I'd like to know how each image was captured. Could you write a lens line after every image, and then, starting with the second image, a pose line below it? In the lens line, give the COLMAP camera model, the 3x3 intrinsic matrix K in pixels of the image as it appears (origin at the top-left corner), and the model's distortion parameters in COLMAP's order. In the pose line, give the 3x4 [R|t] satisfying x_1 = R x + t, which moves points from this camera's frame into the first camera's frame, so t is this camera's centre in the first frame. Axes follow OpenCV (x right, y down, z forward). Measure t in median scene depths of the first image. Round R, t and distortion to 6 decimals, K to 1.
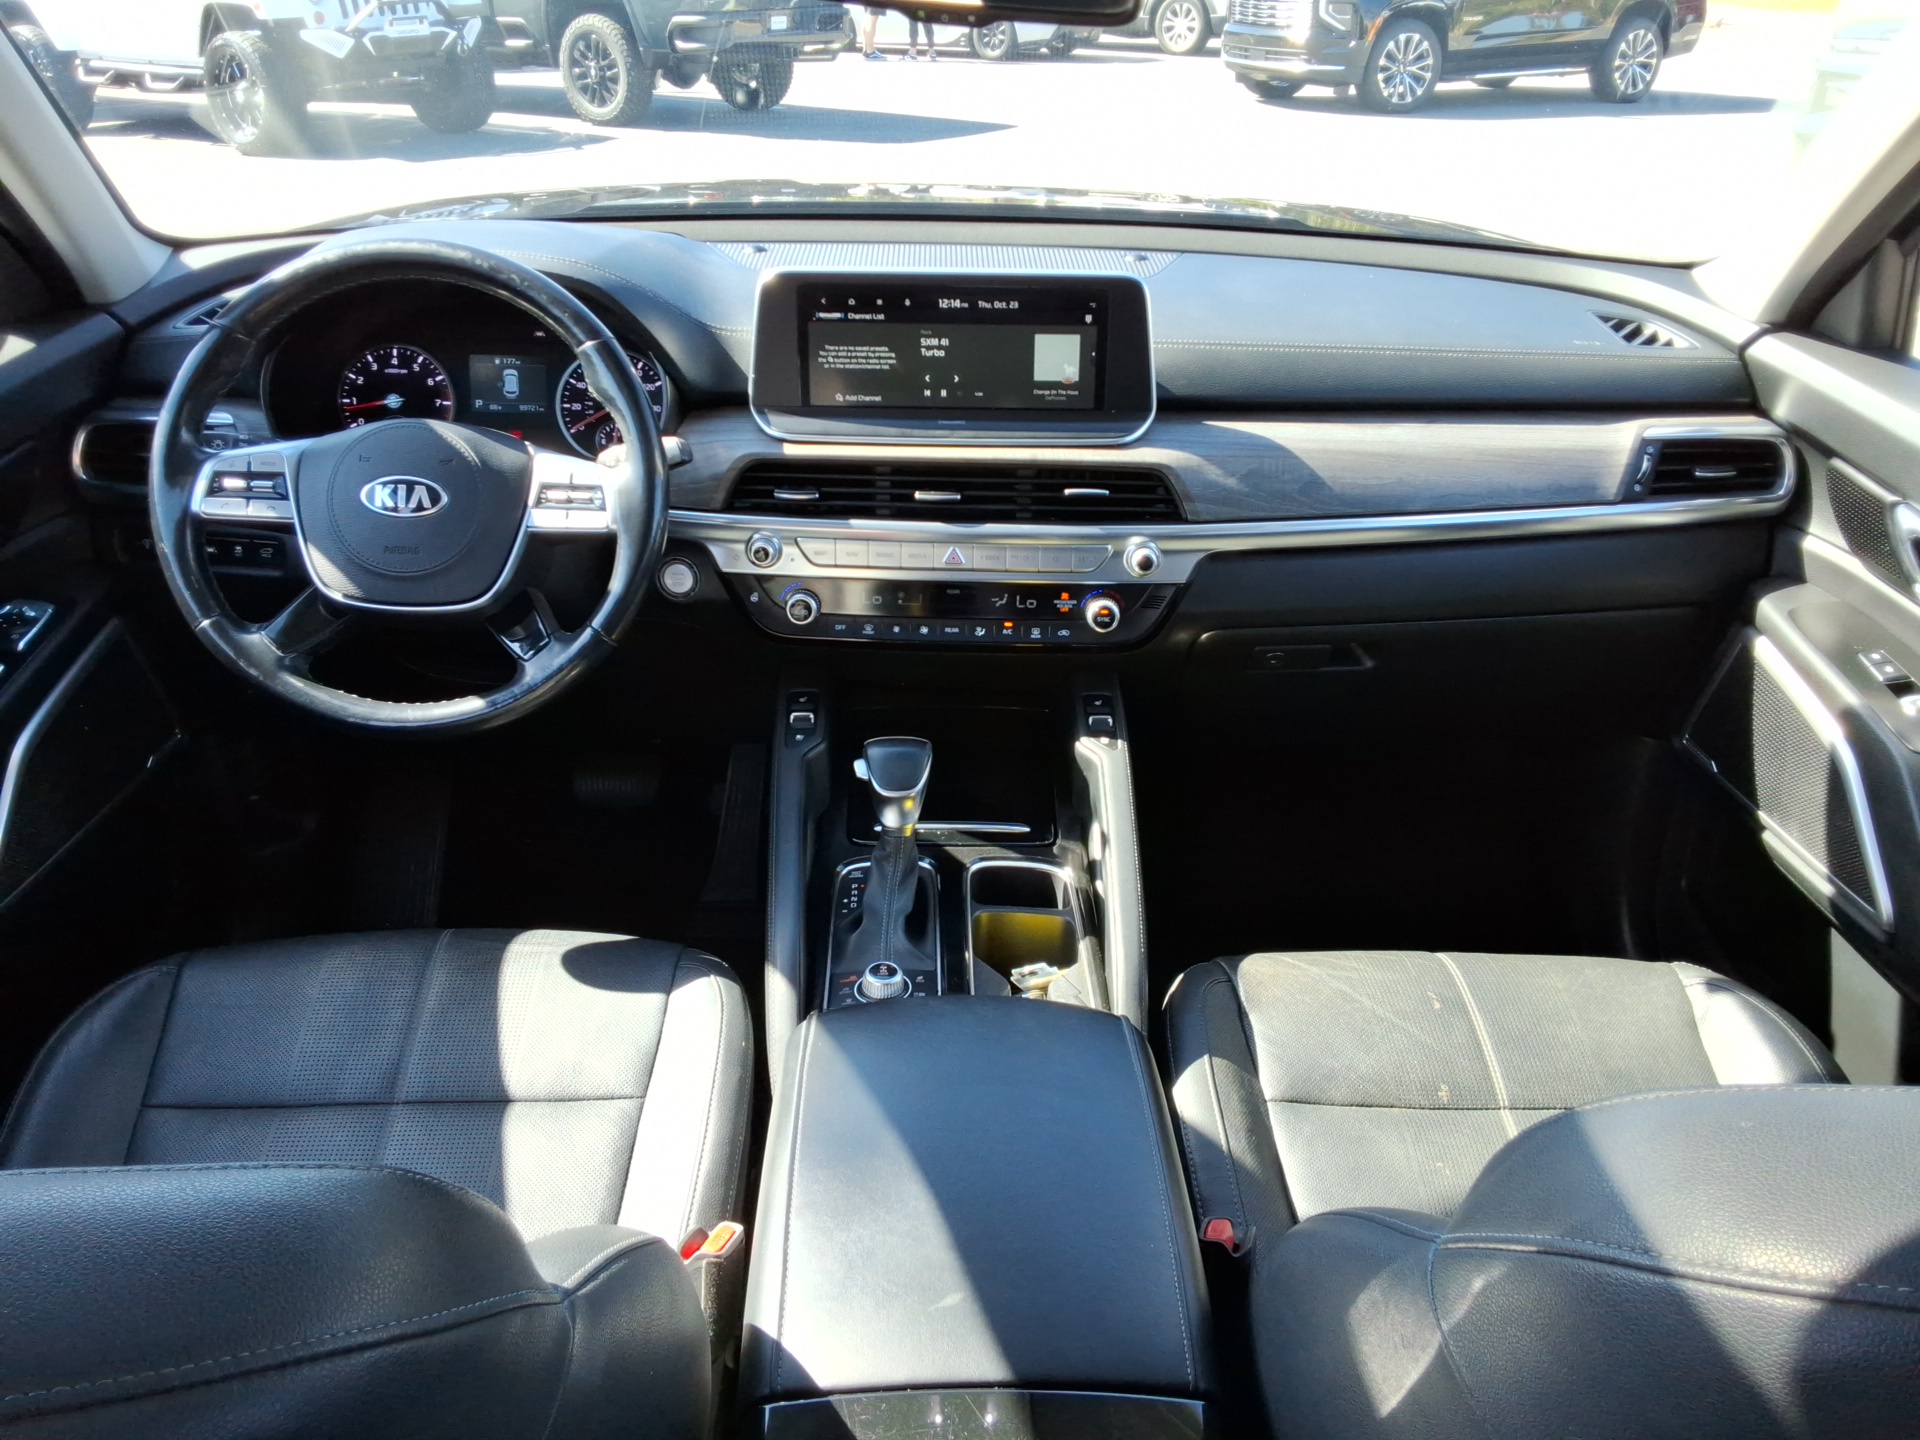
lens RADIAL K [[1541.8, 0, 985.4], [0, 1541.8, 714.3], [0, 0, 1]] dist [0.105939, -0.160686]
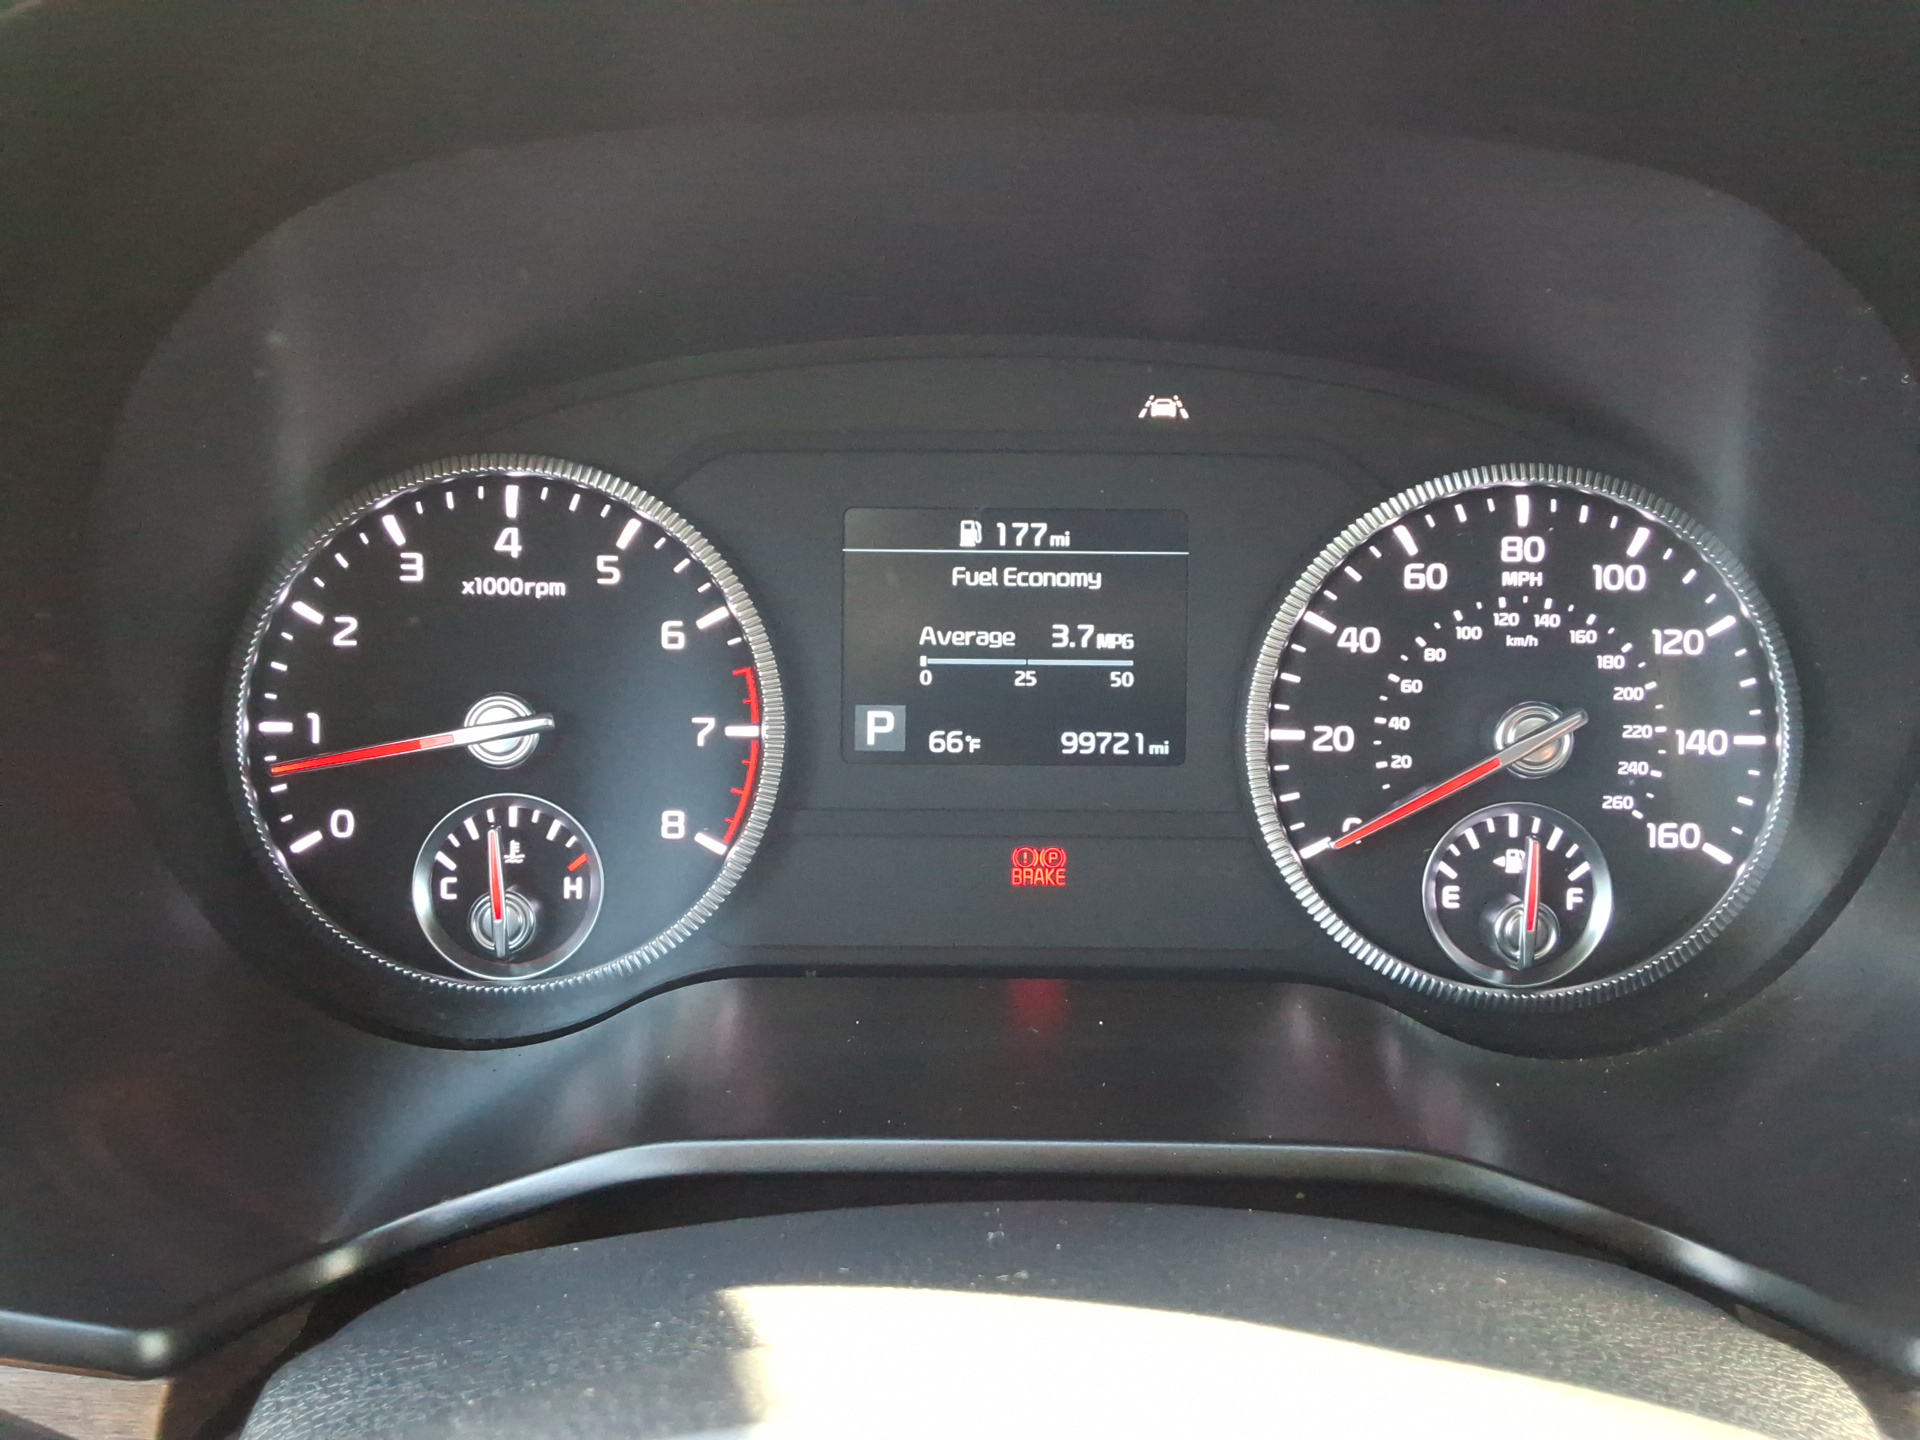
lens RADIAL K [[1546.0, 0, 984.9], [0, 1546.0, 717.5], [0, 0, 1]] dist [0.113683, -0.167276]
pose [[0.999575, -0.002421, -0.029050, -0.335245], [0.000142, 0.996939, -0.078189, -0.202465], [0.029151, 0.078152, 0.996515, 0.865340]]
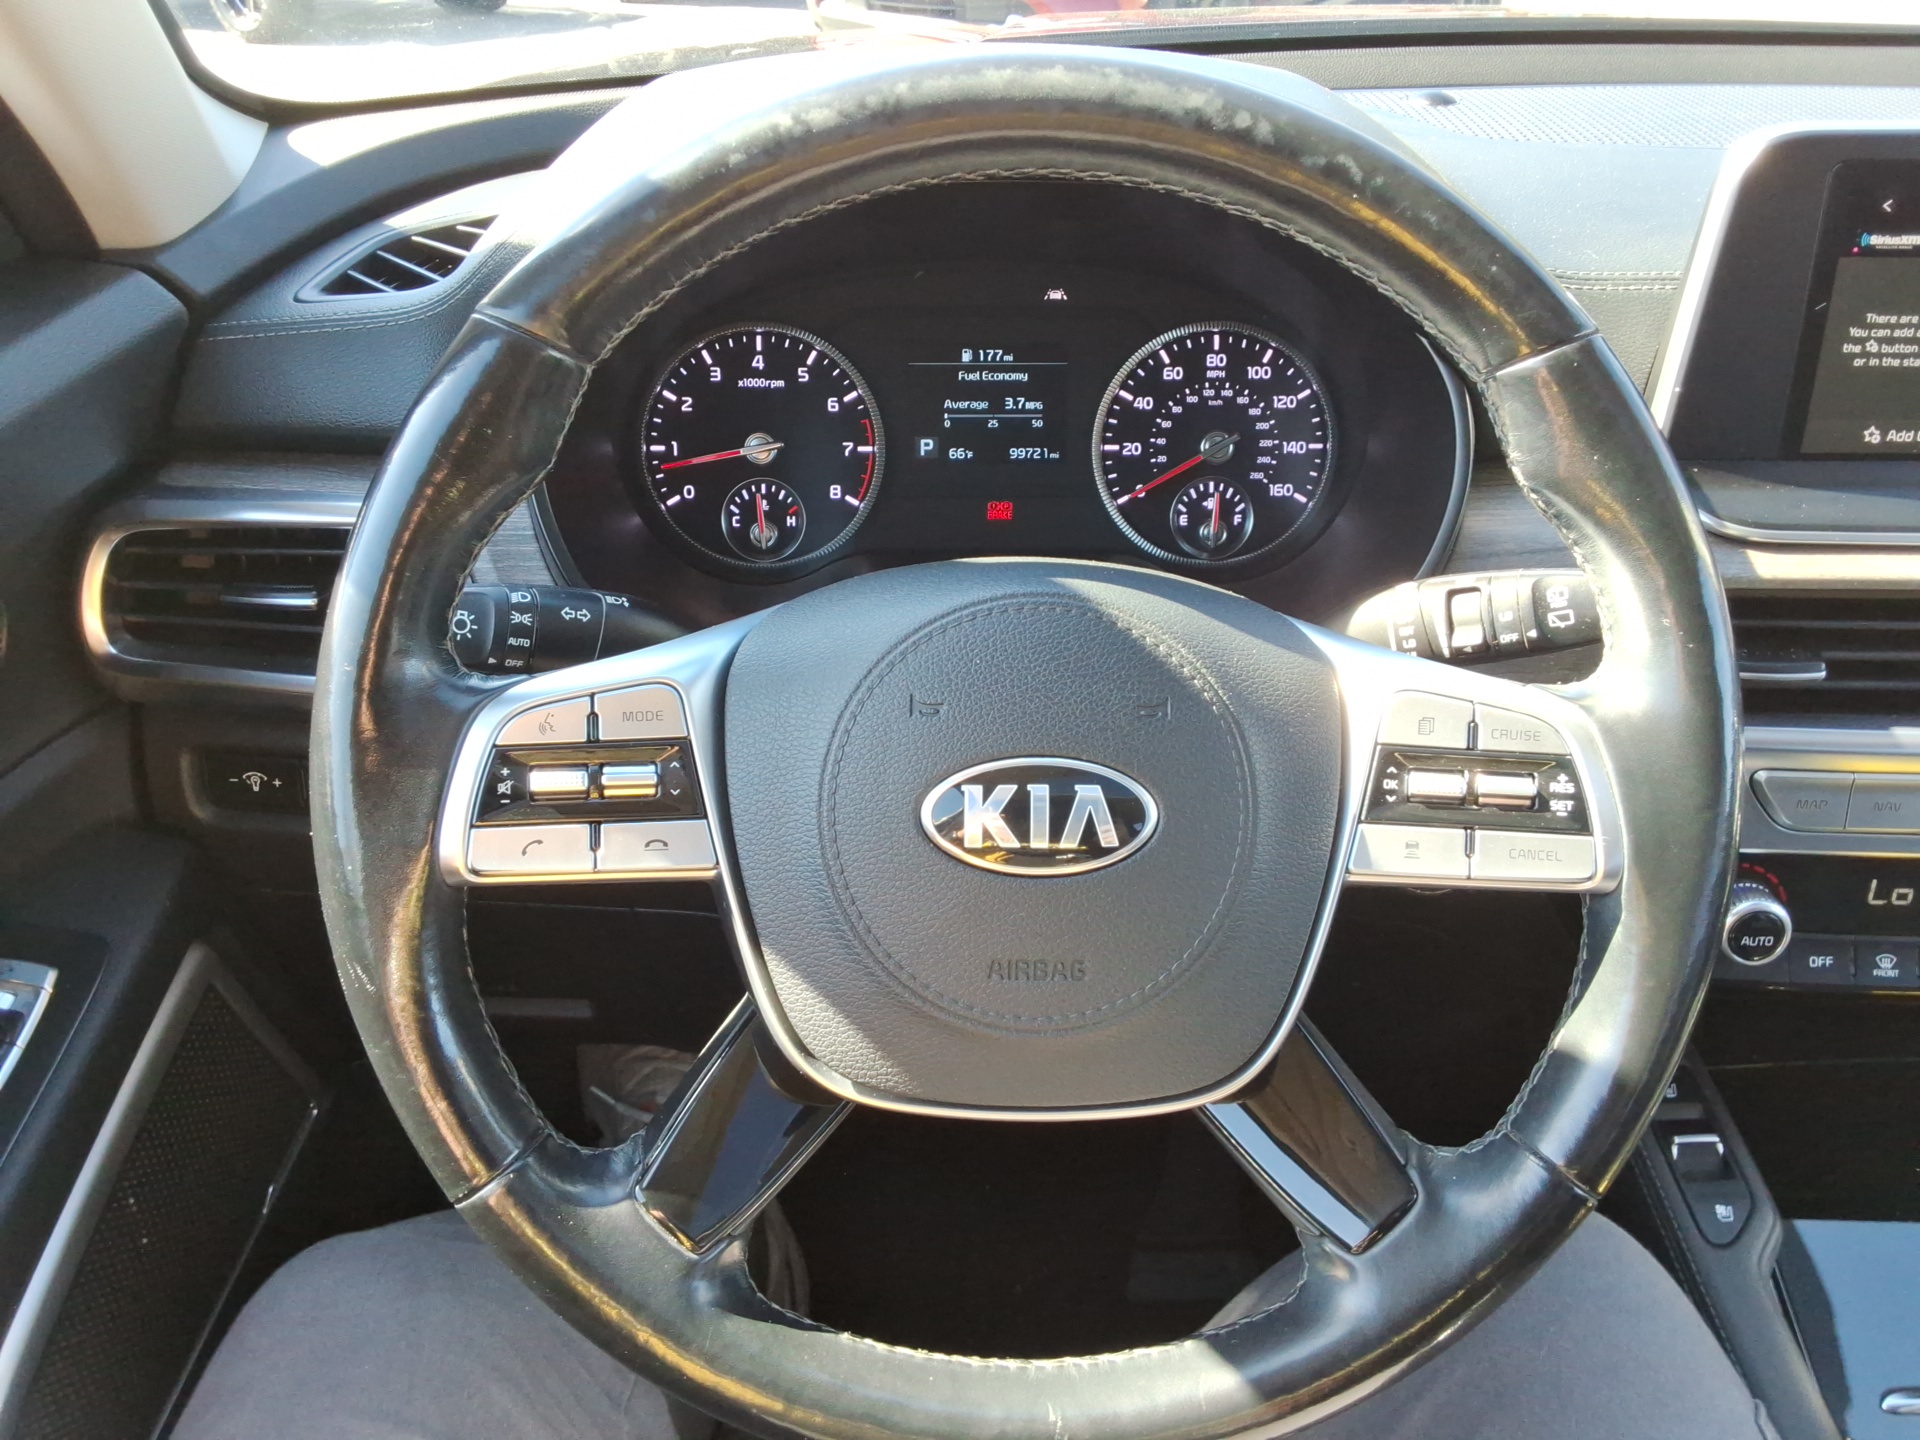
lens RADIAL K [[1546.0, 0, 984.9], [0, 1546.0, 717.5], [0, 0, 1]] dist [0.113683, -0.167276]
pose [[0.999859, -0.014284, -0.008837, -0.335394], [0.014800, 0.998007, 0.061340, -0.160457], [0.007943, -0.061462, 0.998078, 0.575837]]
